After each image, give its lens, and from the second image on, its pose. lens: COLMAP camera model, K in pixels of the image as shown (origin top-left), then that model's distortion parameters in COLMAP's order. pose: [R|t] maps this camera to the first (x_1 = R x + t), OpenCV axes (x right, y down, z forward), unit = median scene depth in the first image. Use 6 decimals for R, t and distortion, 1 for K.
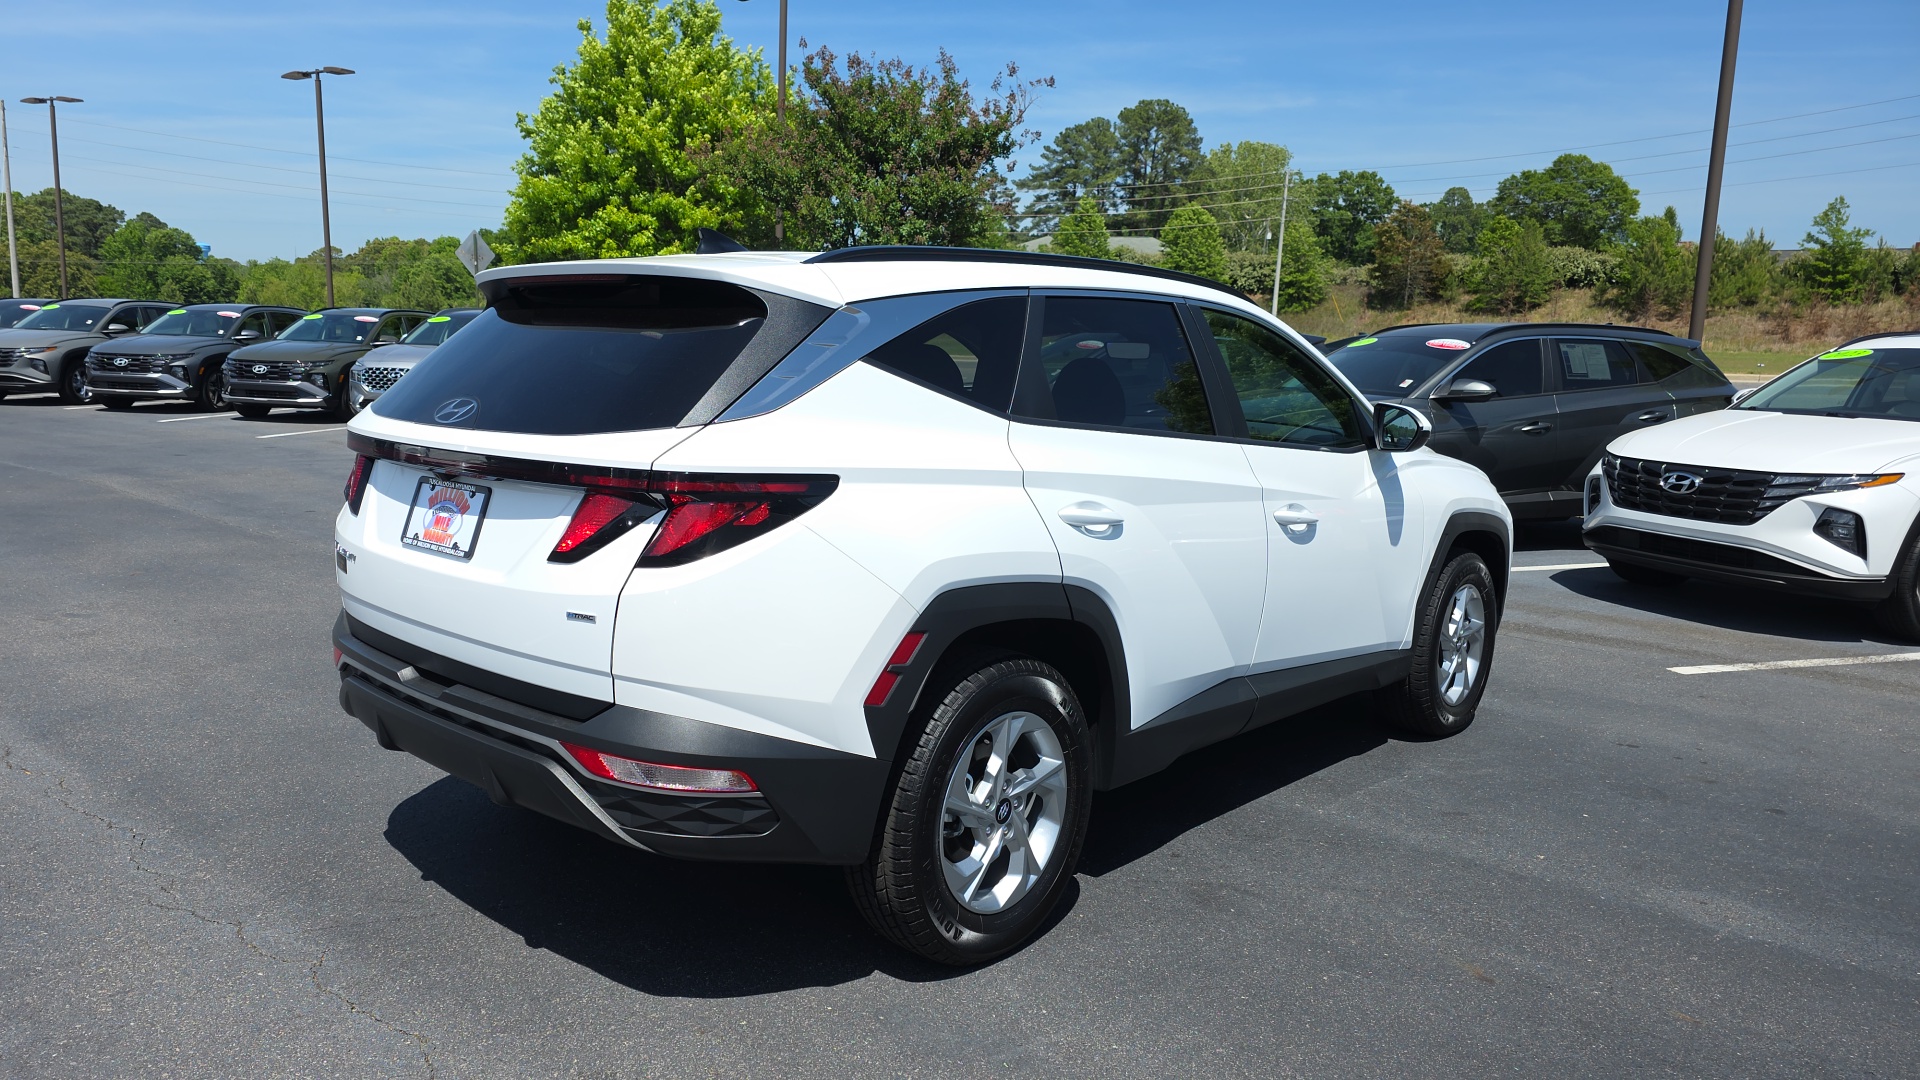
lens RADIAL K [[1356.8, 0, 960.0], [0, 1356.8, 540.0], [0, 0, 1]] dist [0.001158, -0.002460]
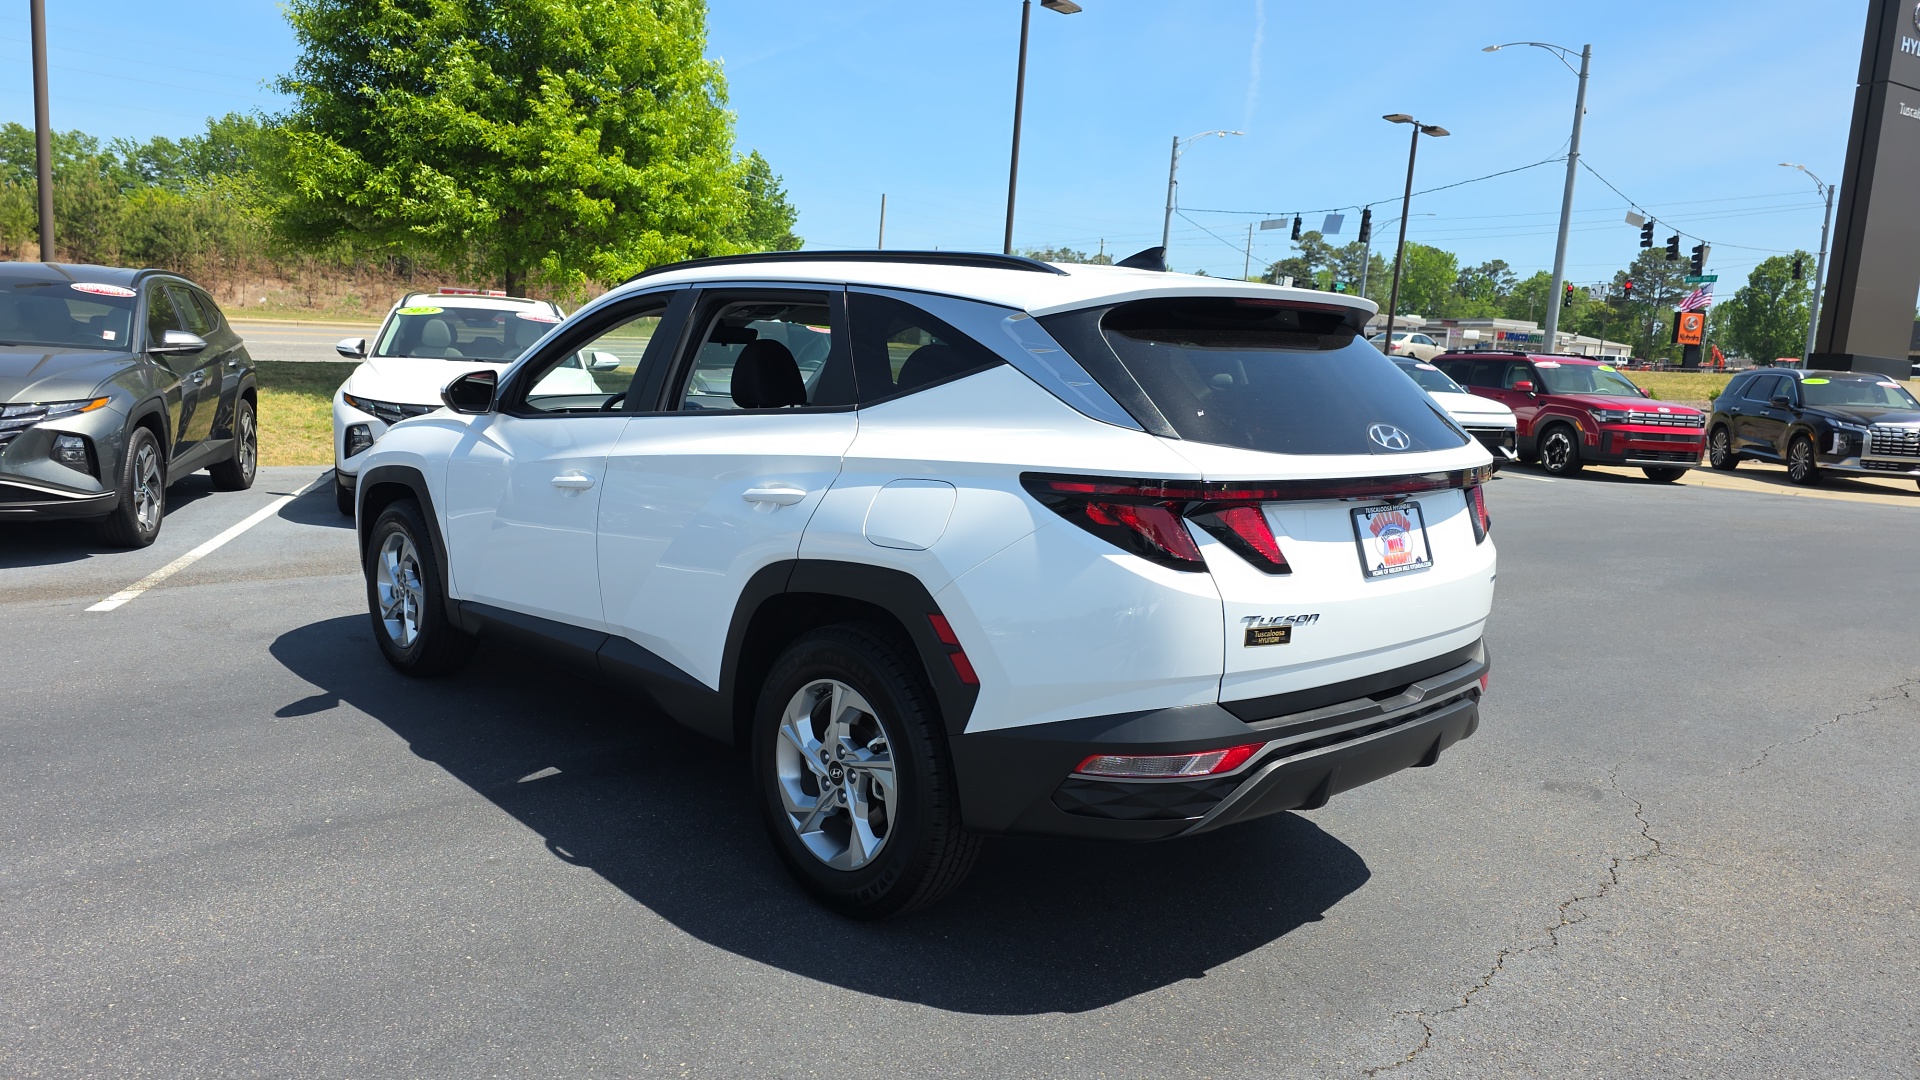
lens RADIAL K [[1300.2, 0, 953.6], [0, 1300.2, 524.4], [0, 0, 1]] dist [0.059828, -0.057810]
pose [[0.069272, -0.153866, 0.985660, -0.176136], [0.097657, 0.984334, 0.146796, -0.026474], [-0.992806, 0.086088, 0.083213, 0.157089]]
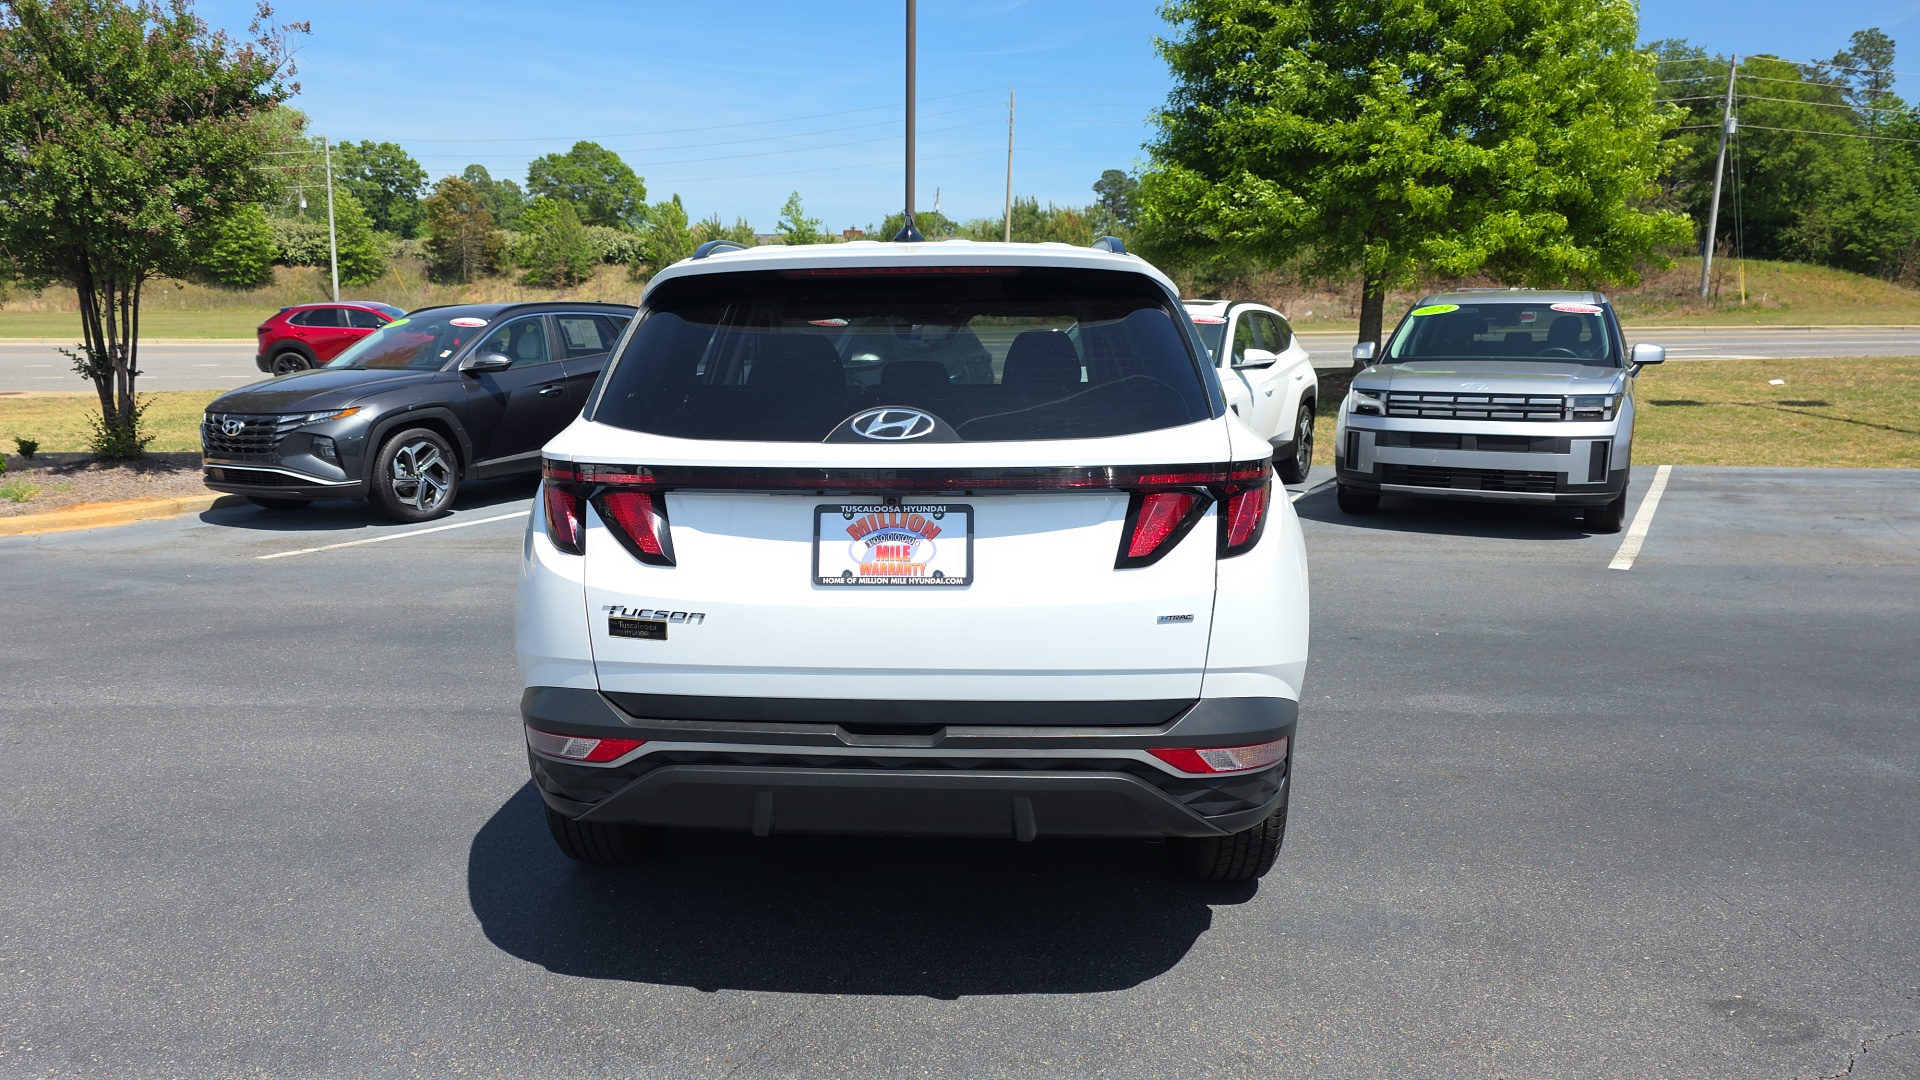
lens RADIAL K [[1318.6, 0, 847.7], [0, 1318.6, 536.1], [0, 0, 1]] dist [0.048371, -0.004274]
pose [[0.759702, -0.123117, 0.638510, -0.119282], [0.108592, 0.992145, 0.062102, -0.010024], [-0.641141, 0.022158, 0.767104, 0.044736]]
